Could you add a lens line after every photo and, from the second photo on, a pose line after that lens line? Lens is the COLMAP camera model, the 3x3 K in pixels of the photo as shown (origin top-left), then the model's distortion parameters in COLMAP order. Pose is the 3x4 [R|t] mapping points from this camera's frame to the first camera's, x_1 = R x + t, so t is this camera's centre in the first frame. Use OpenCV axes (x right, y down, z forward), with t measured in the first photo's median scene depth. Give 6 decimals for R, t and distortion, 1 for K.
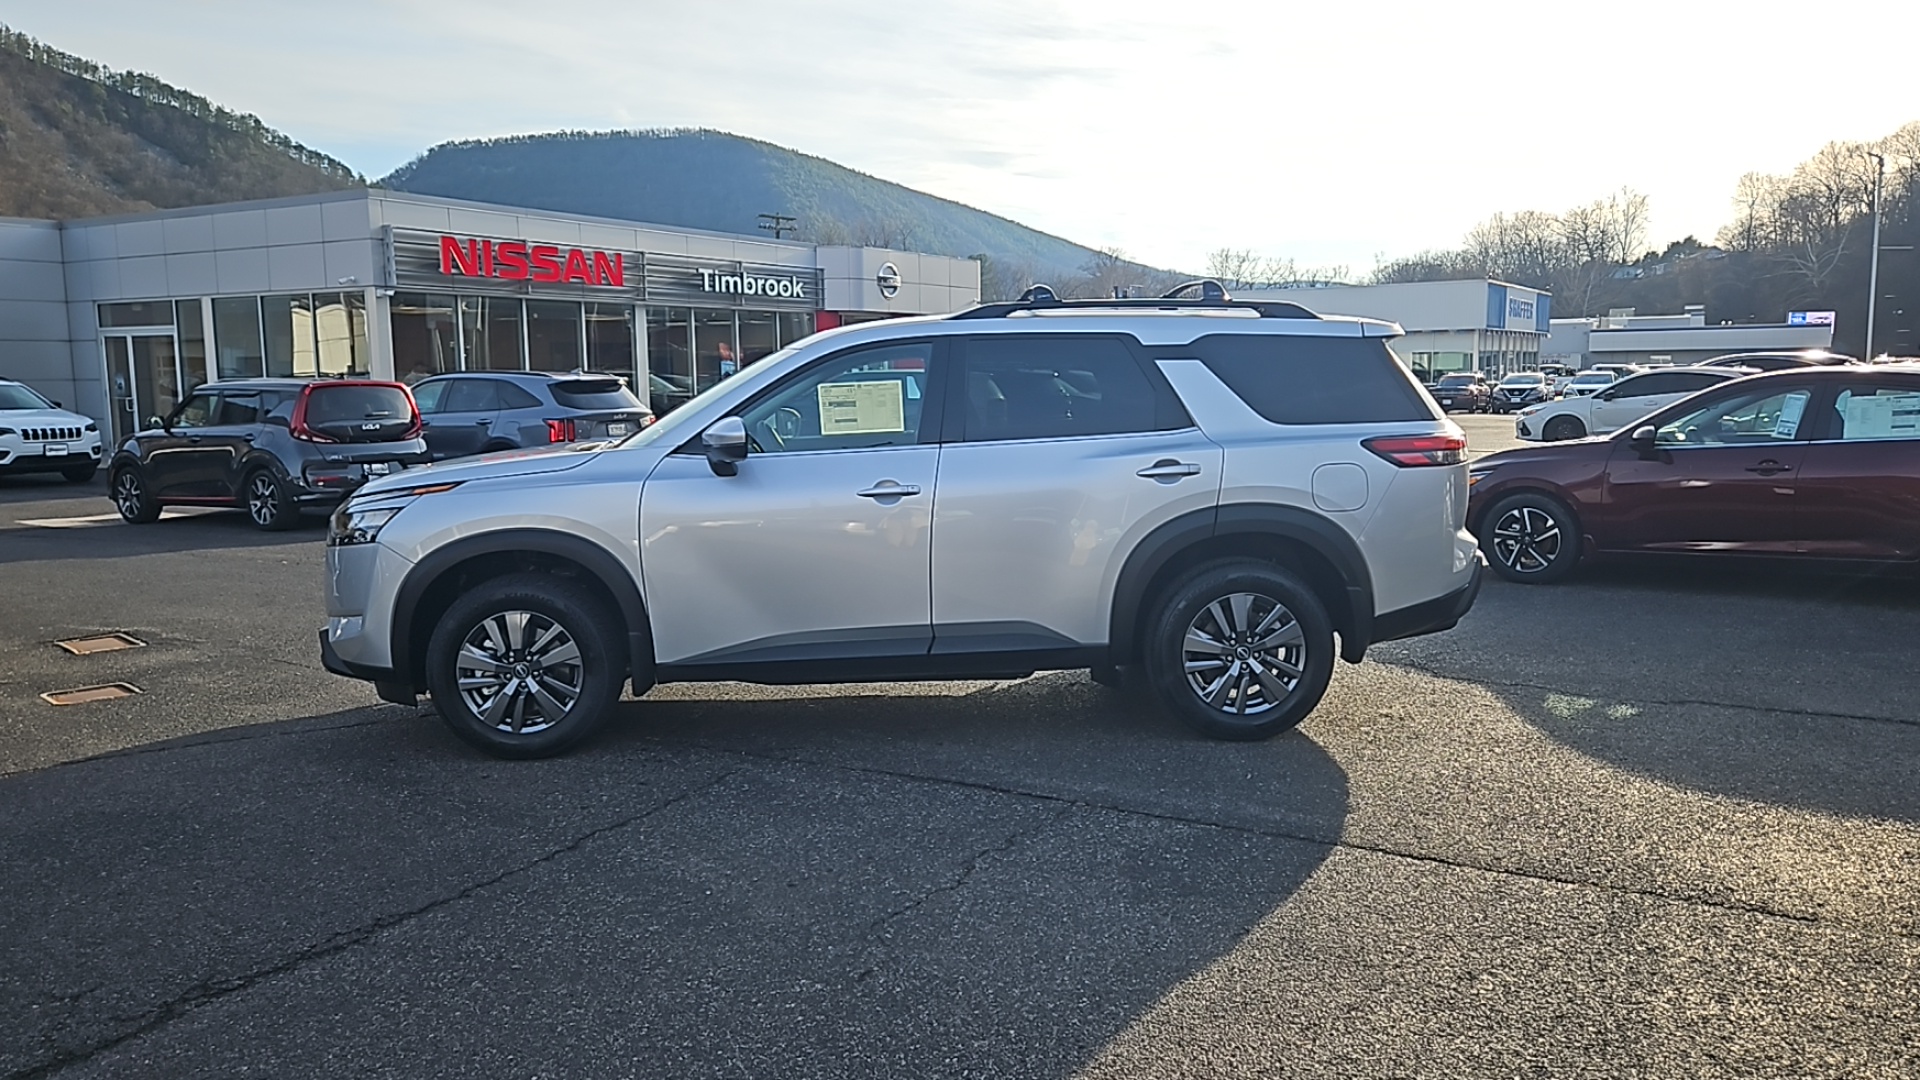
lens RADIAL K [[1412.1, 0, 956.2], [0, 1412.1, 534.3], [0, 0, 1]] dist [0.032278, -0.000321]
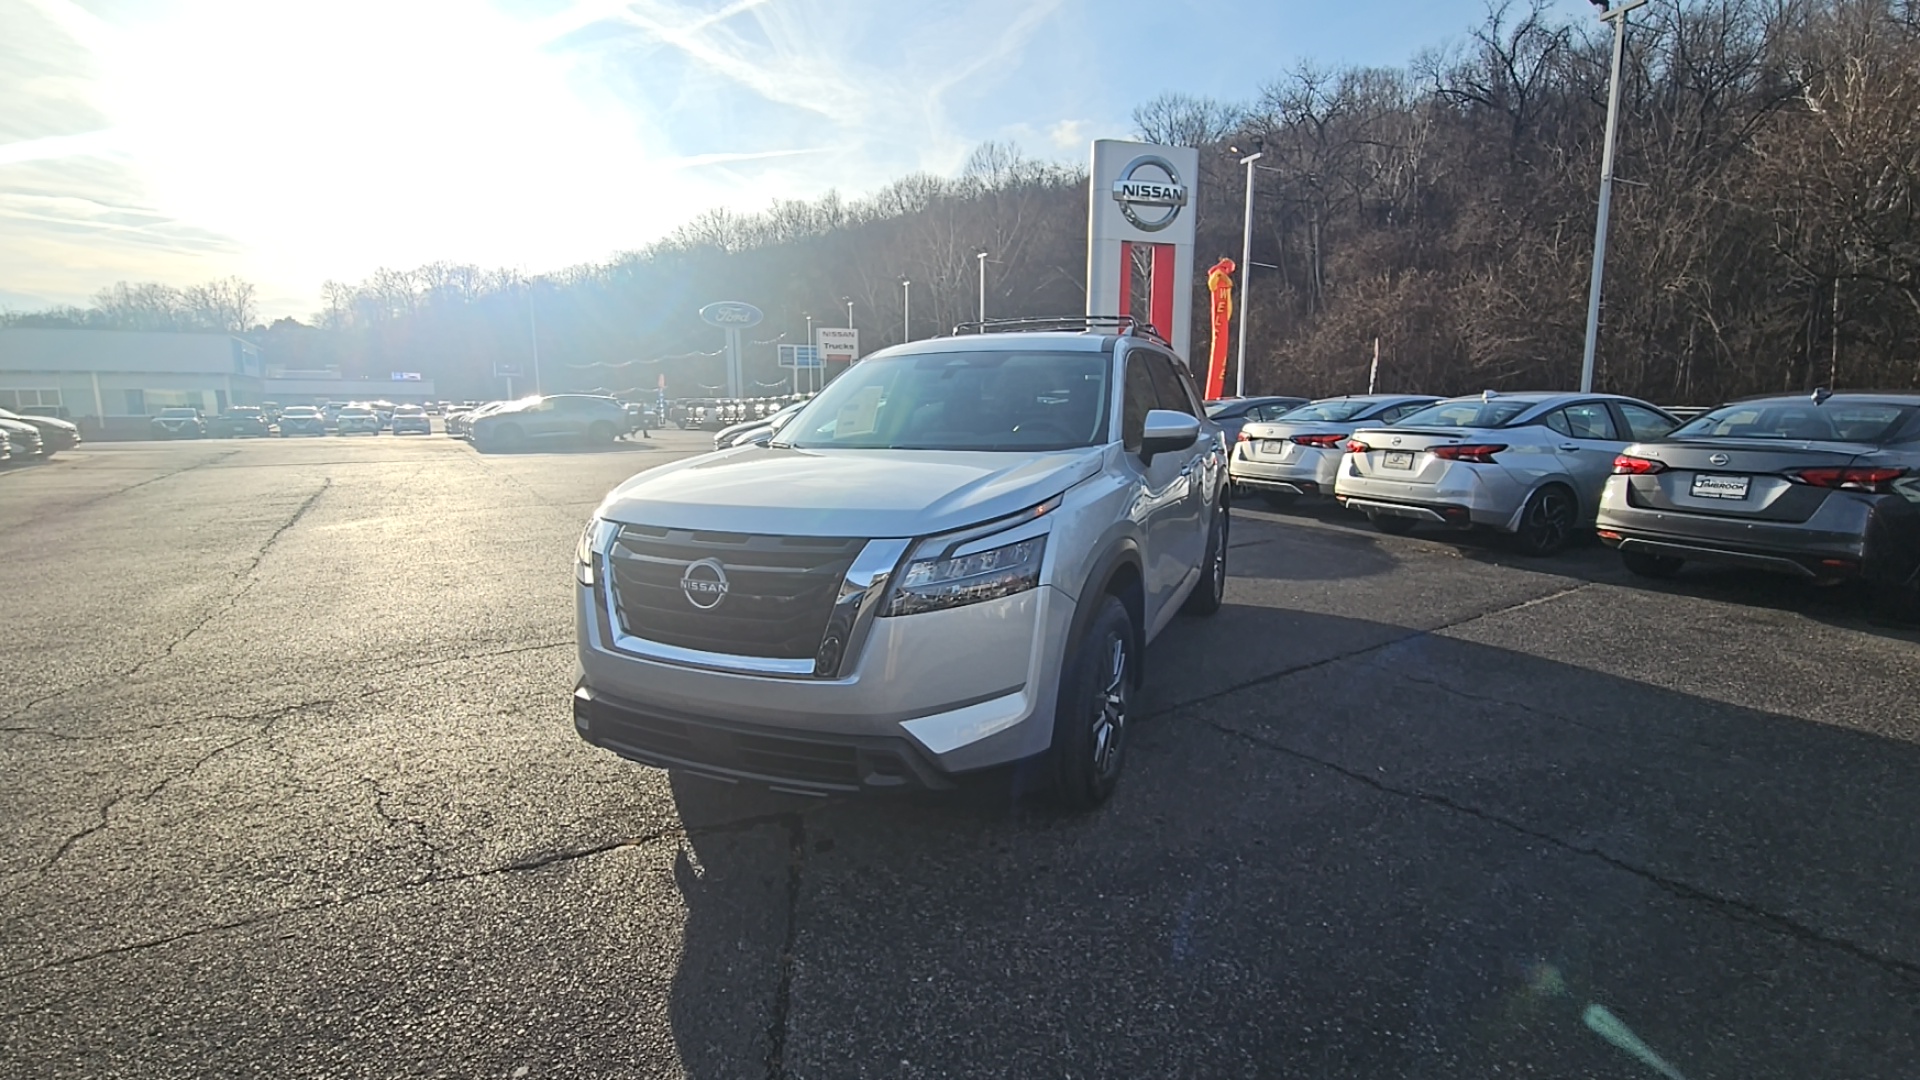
lens RADIAL K [[856.2, 0, 956.7], [0, 856.2, 533.7], [0, 0, 1]] dist [0.015334, -0.010539]
pose [[0.436784, -0.122753, 0.891152, -0.153596], [0.096499, 0.991323, 0.089254, -0.012278], [-0.894376, 0.047010, 0.444840, 0.157091]]
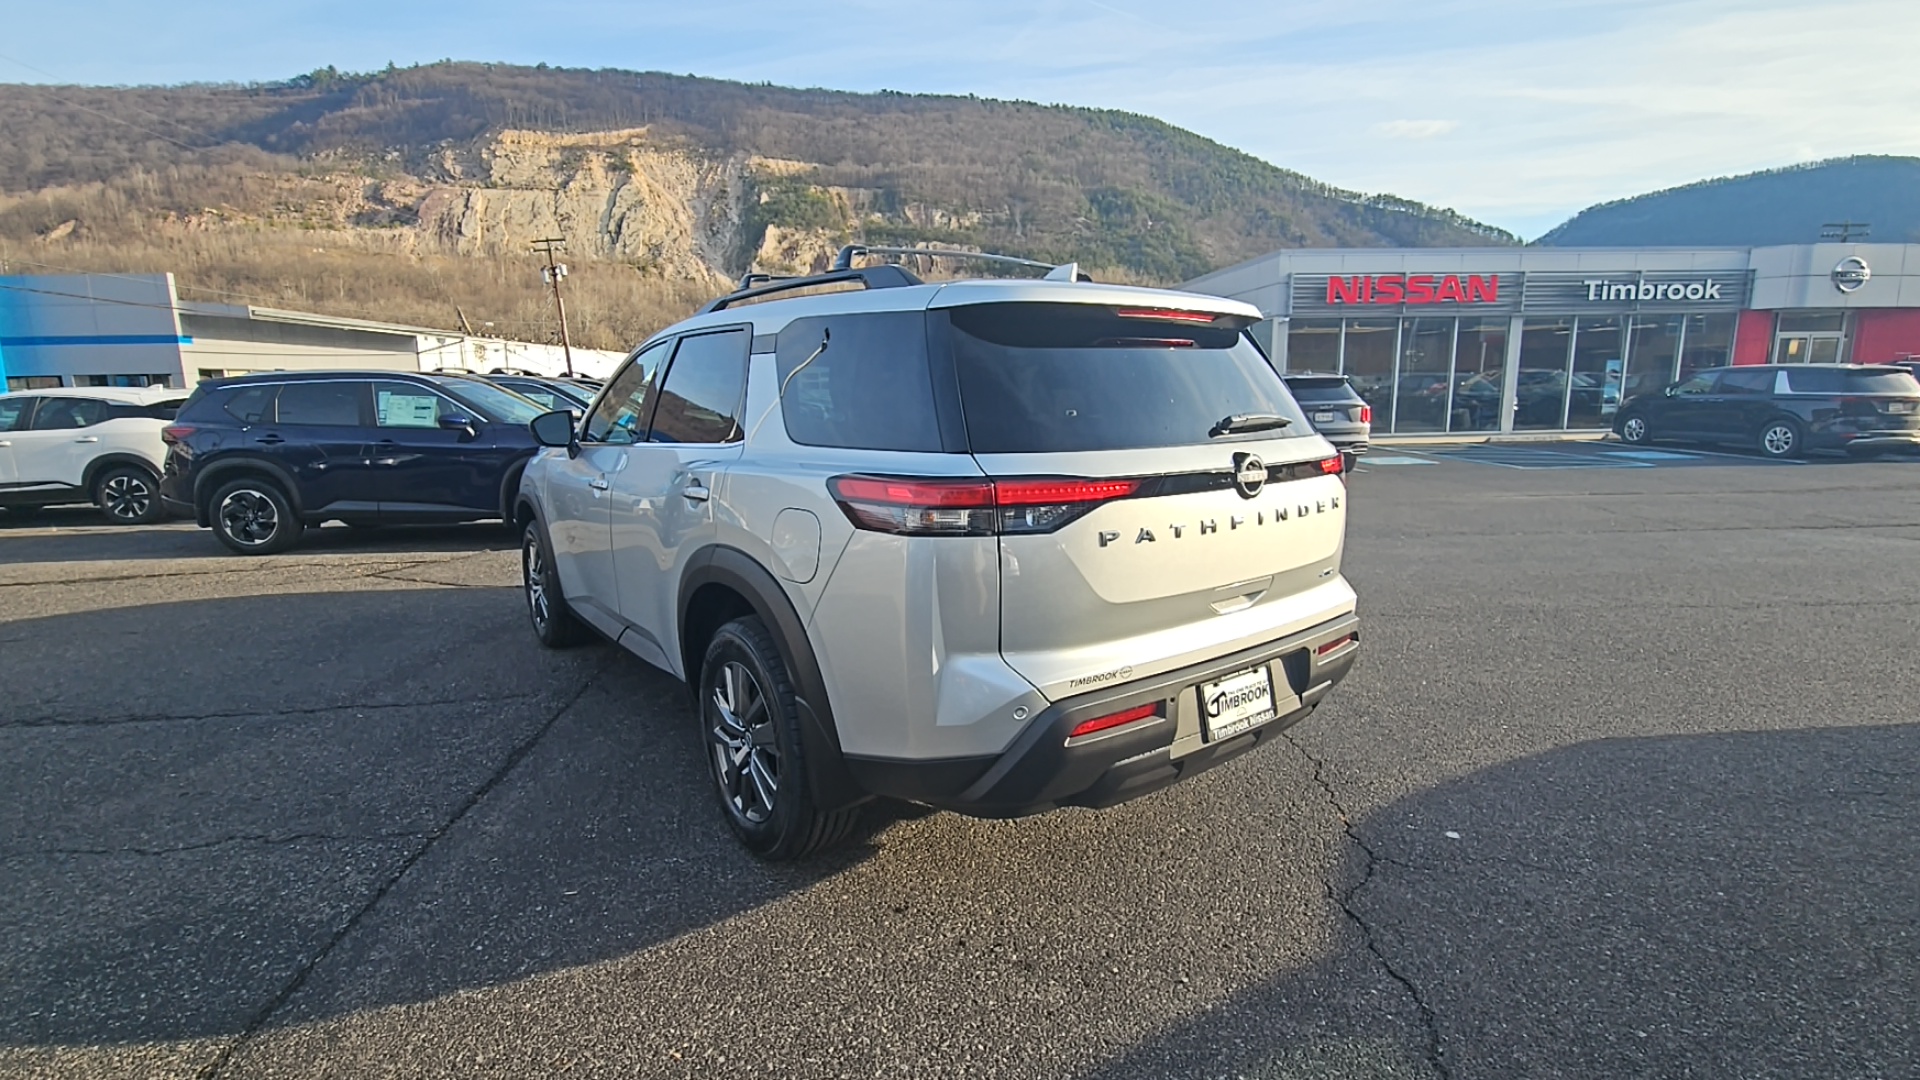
lens RADIAL K [[856.2, 0, 956.7], [0, 856.2, 533.7], [0, 0, 1]] dist [0.015334, -0.010539]
pose [[0.573230, 0.141111, -0.807152, 0.119264], [-0.084069, 0.989990, 0.113371, -0.016868], [0.815070, 0.002869, 0.579355, 0.156834]]
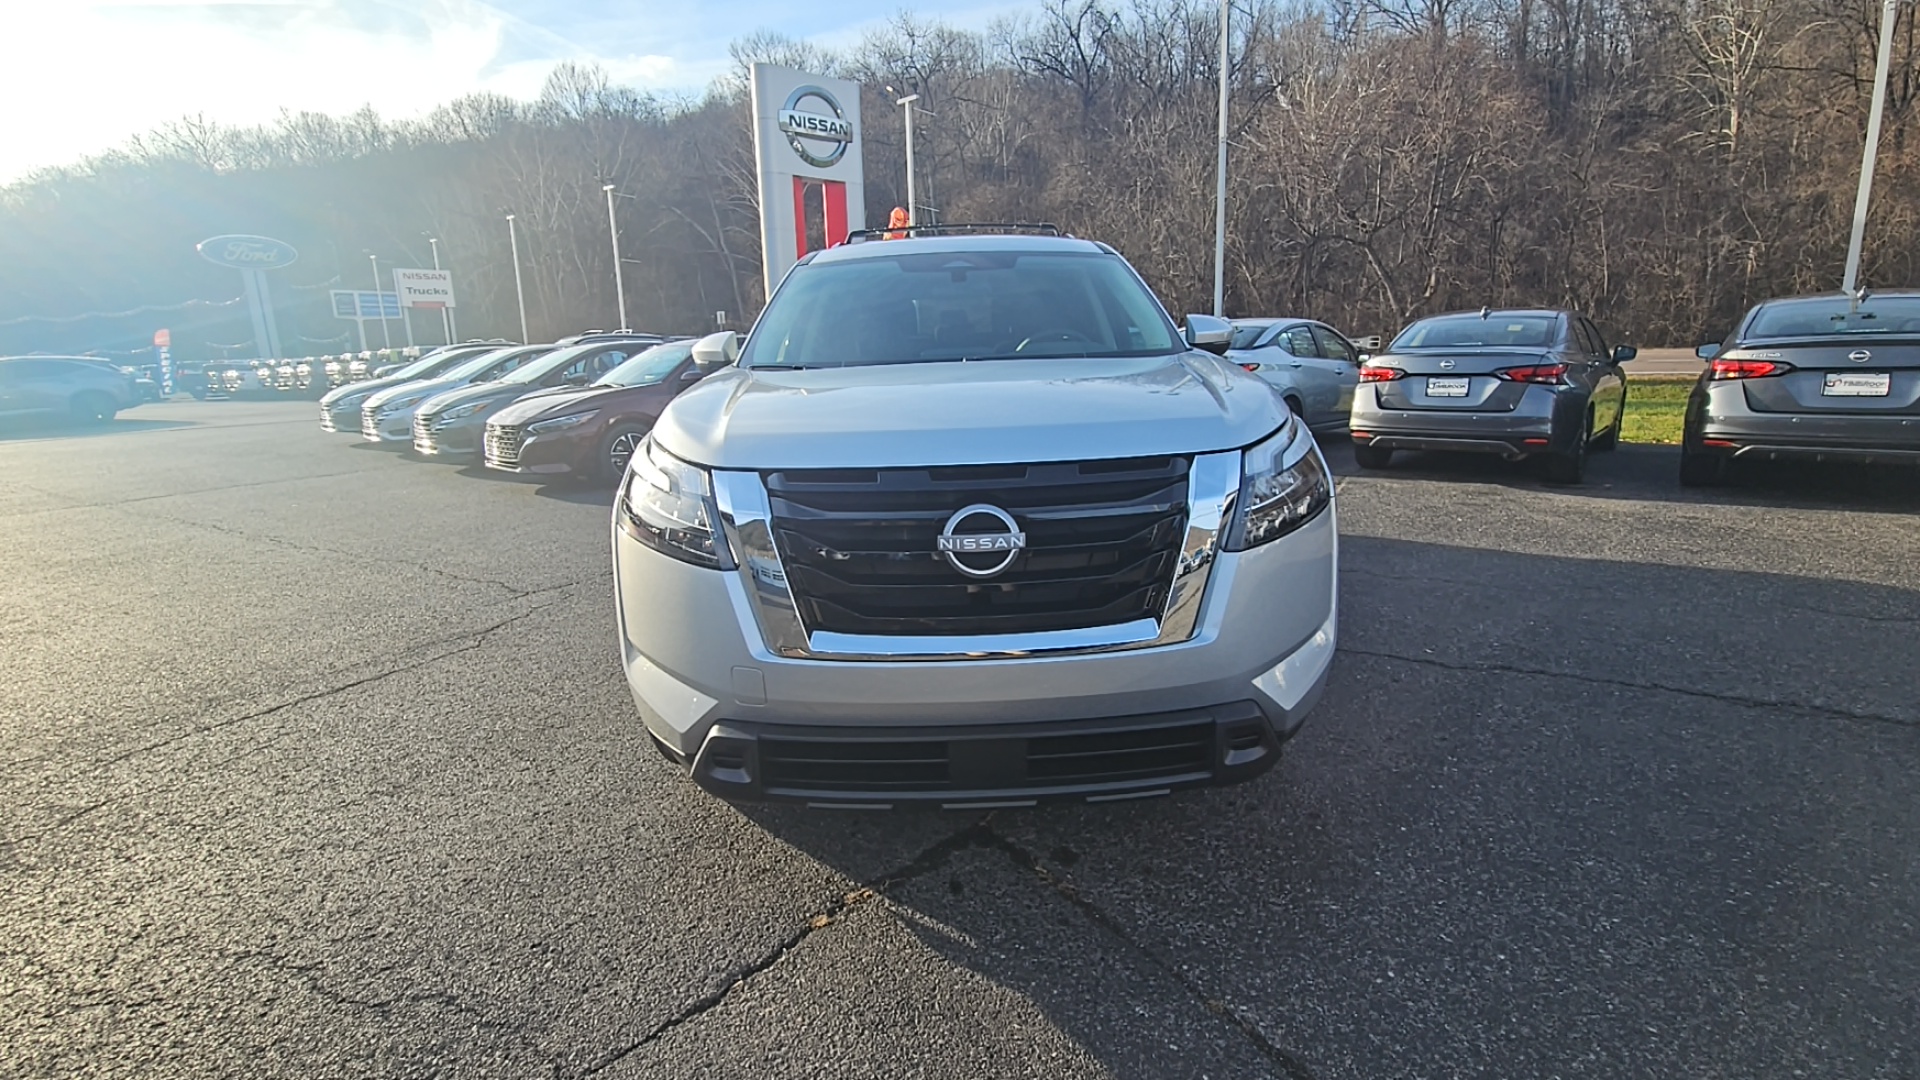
lens RADIAL K [[856.2, 0, 956.7], [0, 856.2, 533.7], [0, 0, 1]] dist [0.015334, -0.010539]
pose [[0.024735, -0.198420, 0.979805, -0.148039], [0.139788, 0.971162, 0.193141, -0.014258], [-0.989873, 0.132187, 0.051758, 0.214537]]
